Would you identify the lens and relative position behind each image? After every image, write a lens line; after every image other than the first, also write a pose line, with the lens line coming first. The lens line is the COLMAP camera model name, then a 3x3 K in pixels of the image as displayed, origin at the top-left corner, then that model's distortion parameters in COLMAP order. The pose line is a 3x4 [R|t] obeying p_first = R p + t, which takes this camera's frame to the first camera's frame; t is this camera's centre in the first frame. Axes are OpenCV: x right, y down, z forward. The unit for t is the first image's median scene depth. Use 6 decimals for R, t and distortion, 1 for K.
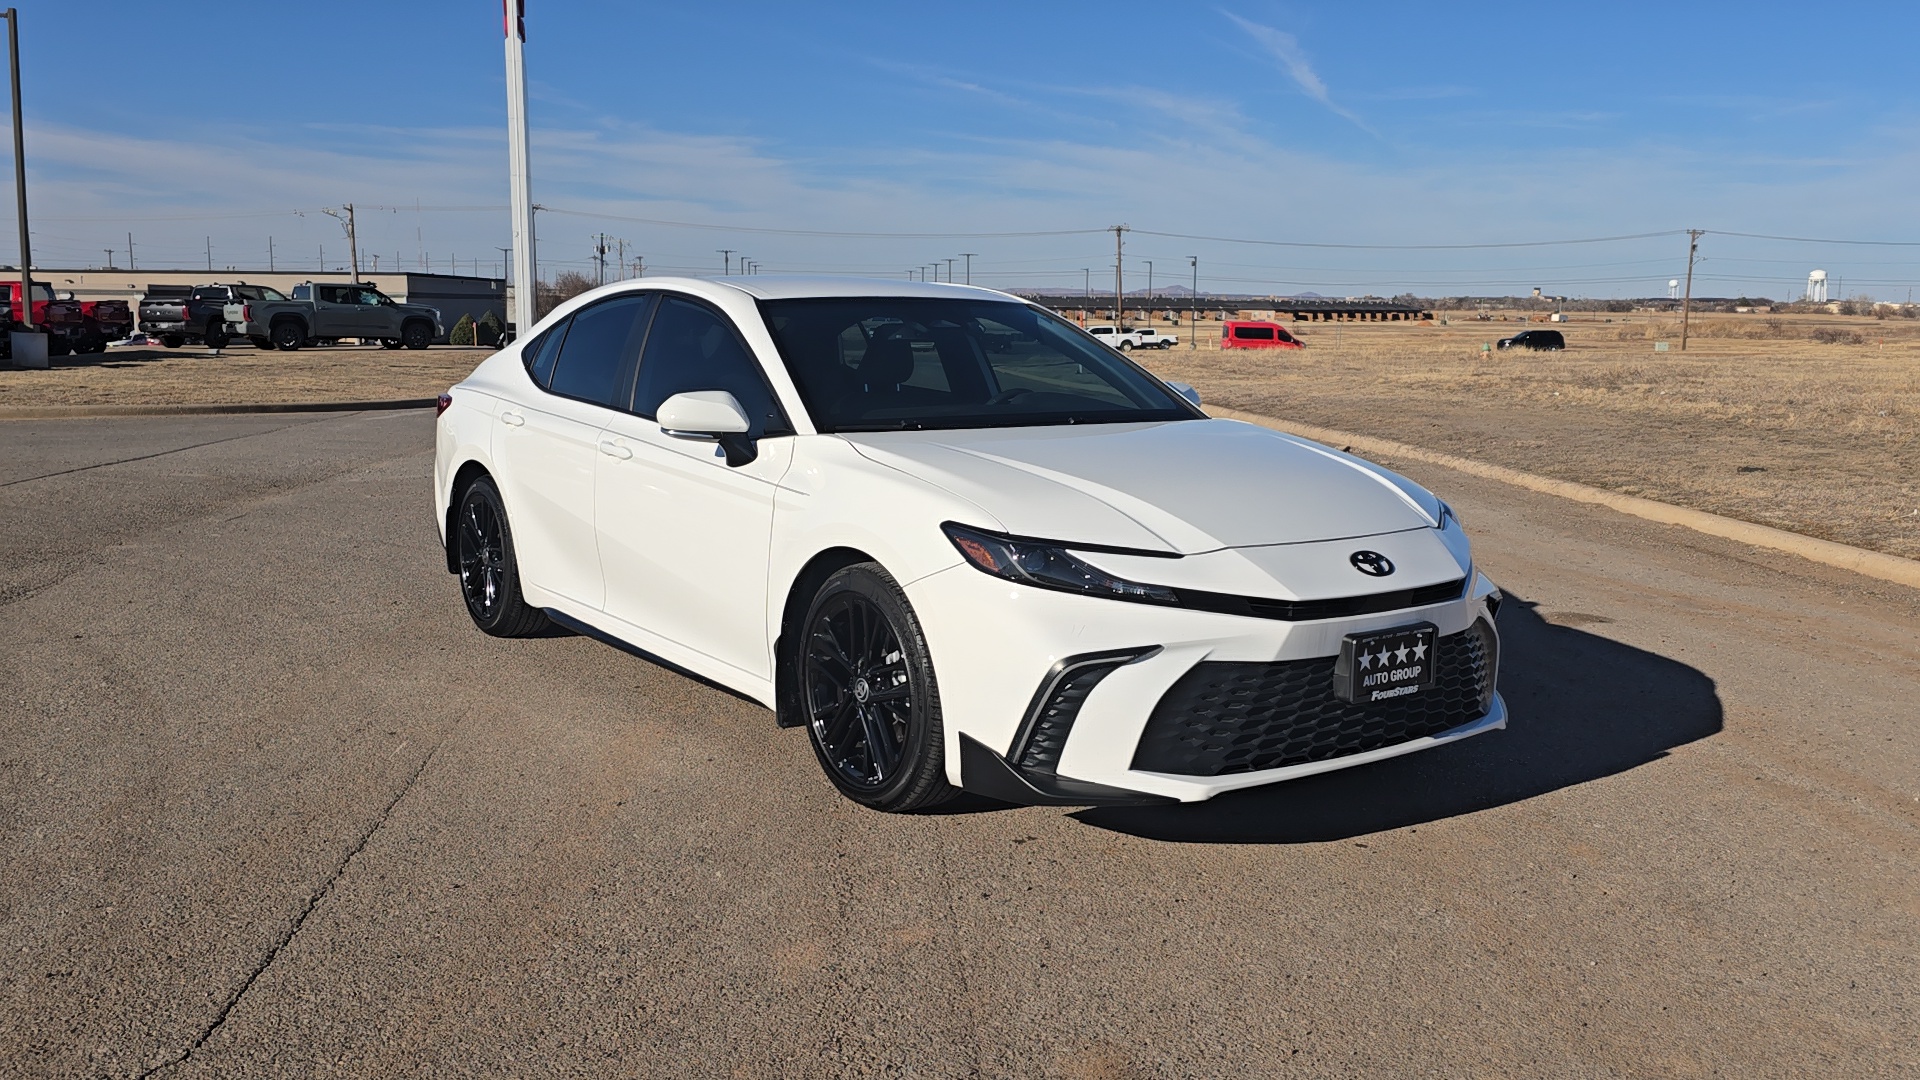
lens RADIAL K [[1606.3, 0, 954.8], [0, 1606.3, 535.5], [0, 0, 1]] dist [-0.011554, 0.006113]
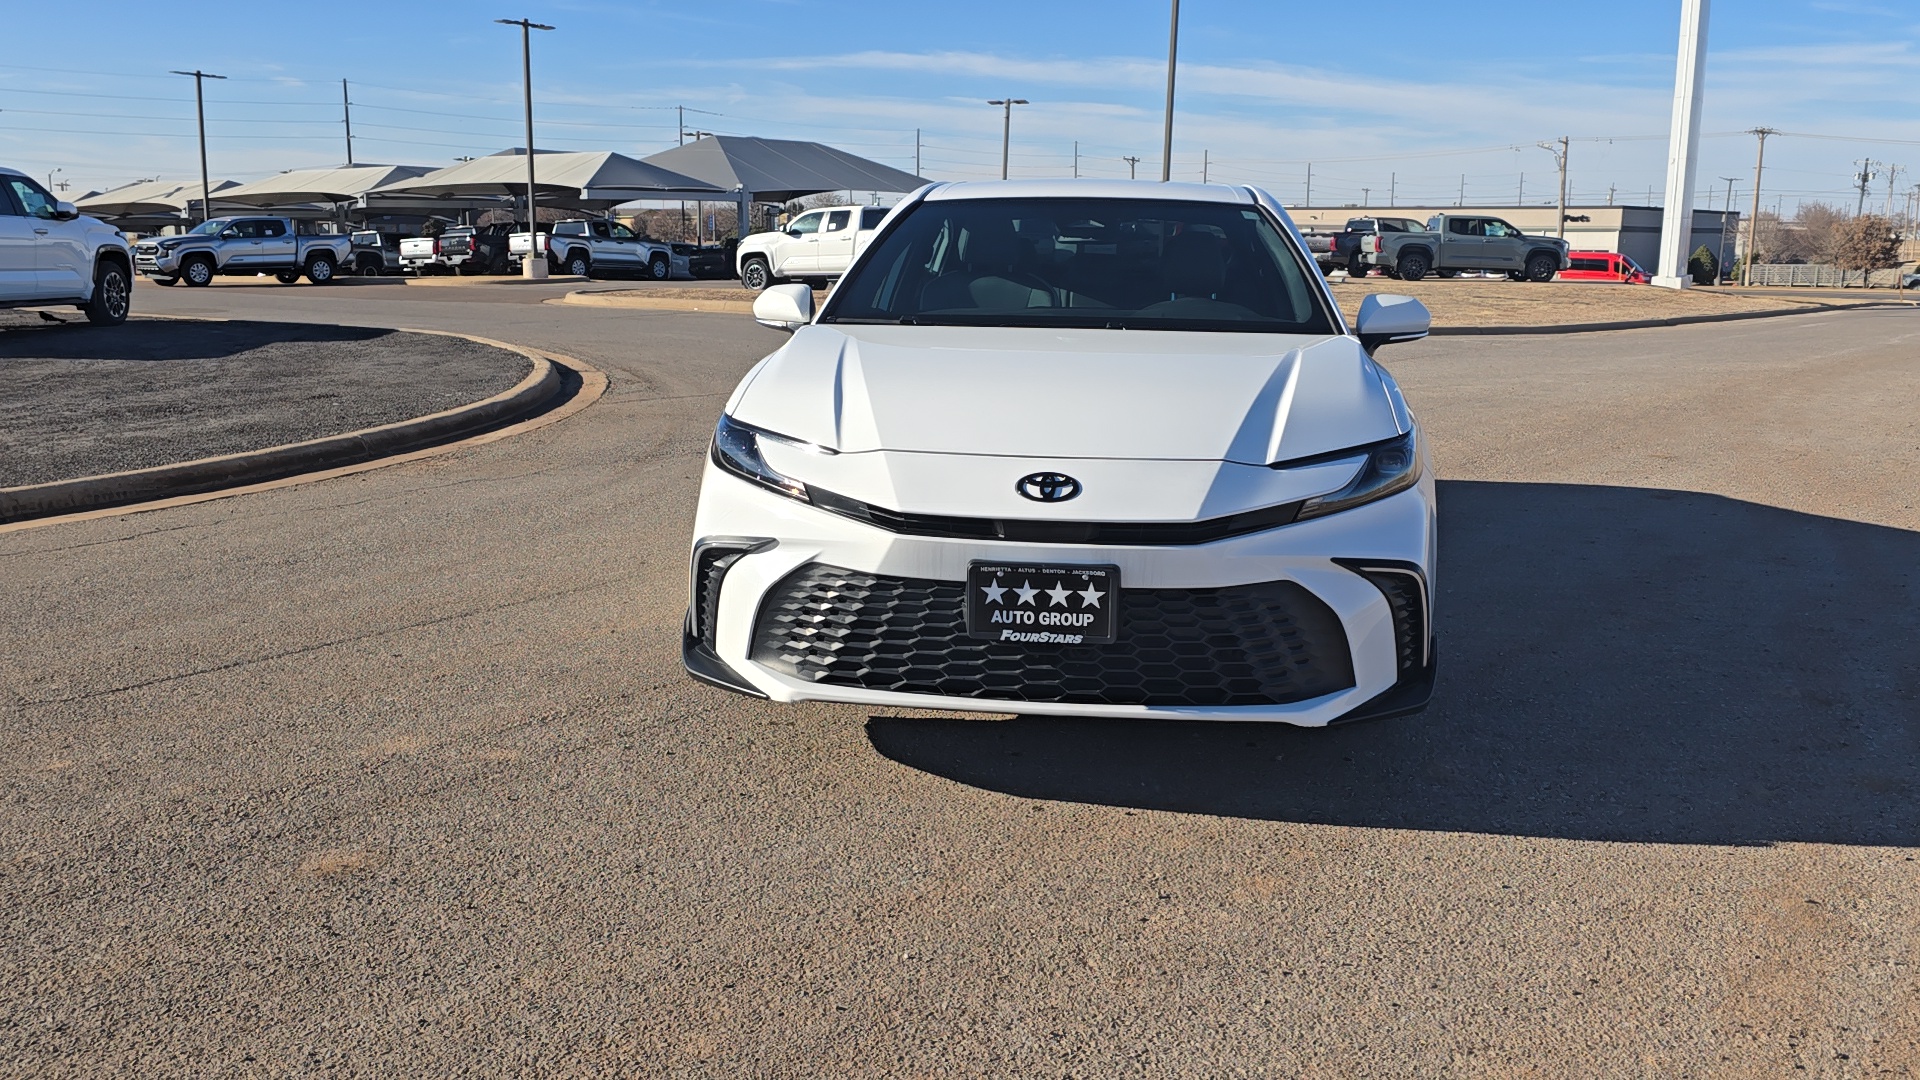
lens RADIAL K [[1606.3, 0, 947.8], [0, 1606.3, 544.6], [0, 0, 1]] dist [-0.011554, 0.006113]
pose [[0.729571, 0.127585, -0.671899, 0.614033], [-0.097901, 0.991810, 0.082027, -0.013291], [0.676861, 0.005935, 0.736087, 0.249508]]
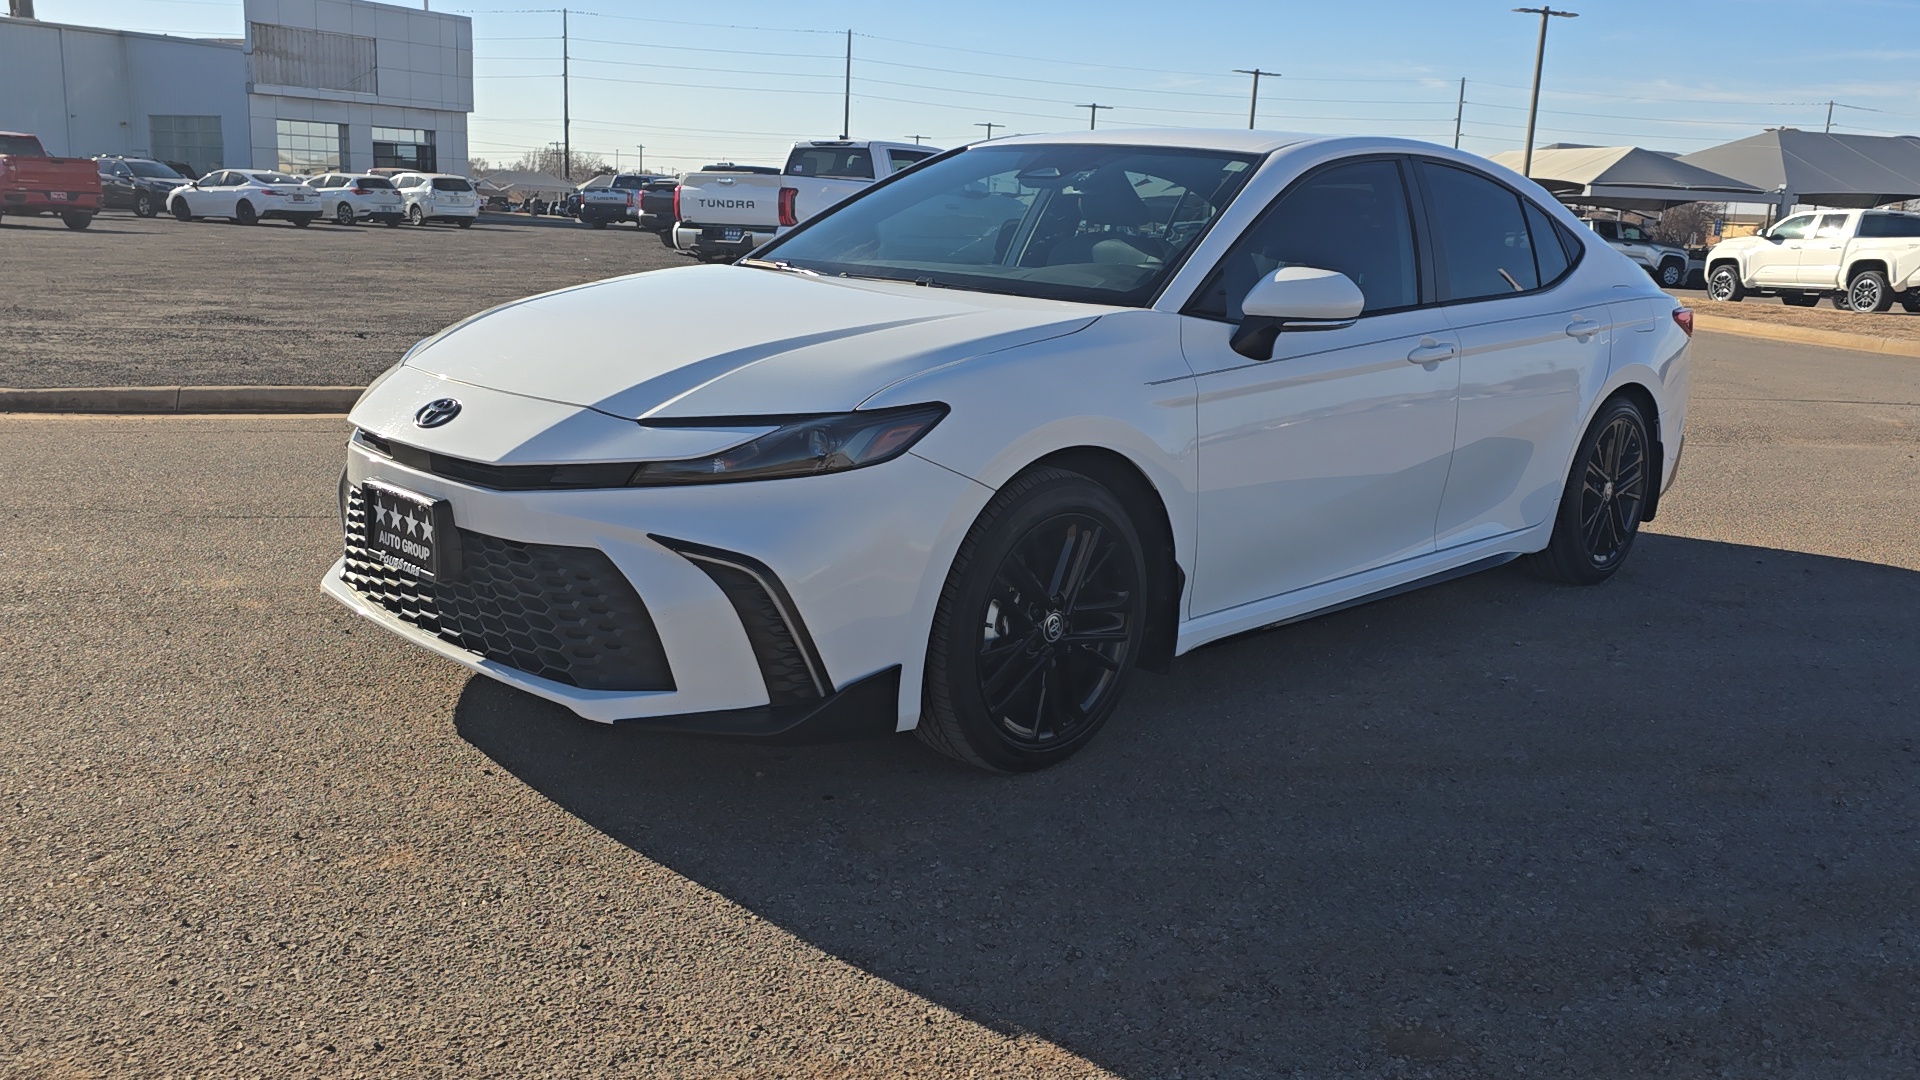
lens RADIAL K [[1606.3, 0, 918.1], [0, 1606.3, 523.7], [0, 0, 1]] dist [-0.011554, 0.006113]
pose [[0.147809, 0.192612, -0.970079, 0.851233], [-0.180671, 0.969606, 0.164990, -0.083651], [0.972374, 0.150878, 0.178116, 0.840527]]
